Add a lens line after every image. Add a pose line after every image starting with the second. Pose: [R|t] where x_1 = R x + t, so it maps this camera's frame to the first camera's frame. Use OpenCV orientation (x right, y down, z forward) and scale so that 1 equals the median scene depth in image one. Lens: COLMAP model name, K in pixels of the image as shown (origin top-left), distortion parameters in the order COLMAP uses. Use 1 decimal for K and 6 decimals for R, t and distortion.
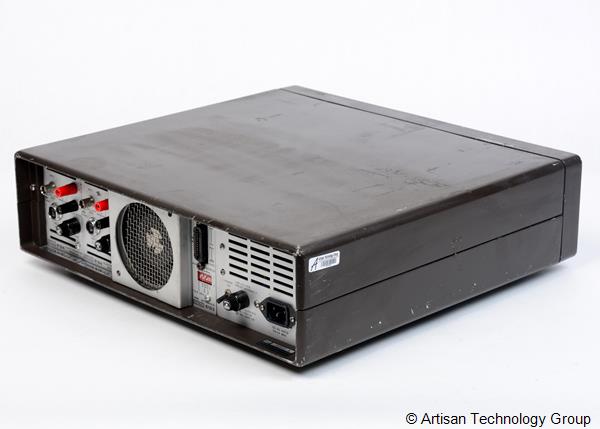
lens RADIAL K [[1622.4, 0, 300.0], [0, 1622.4, 214.5], [0, 0, 1]] dist [0.356040, 0.409566]
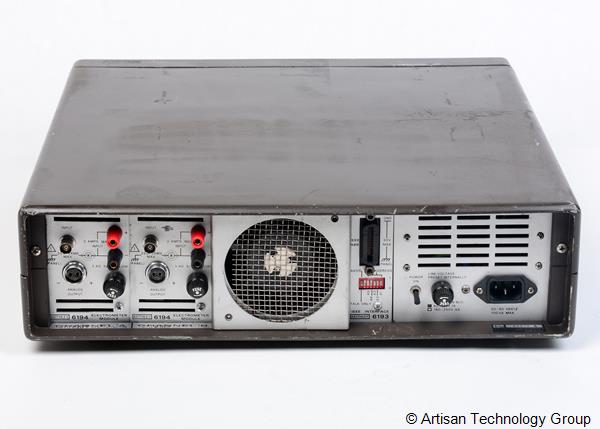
lens RADIAL K [[1622.4, 0, 300.0], [0, 1622.4, 214.5], [0, 0, 1]] dist [0.356040, 0.409566]
pose [[0.699051, -0.262910, 0.664986, -0.619210], [0.235380, 0.962734, 0.133191, -0.112123], [-0.675222, 0.063417, 0.734884, 0.417299]]
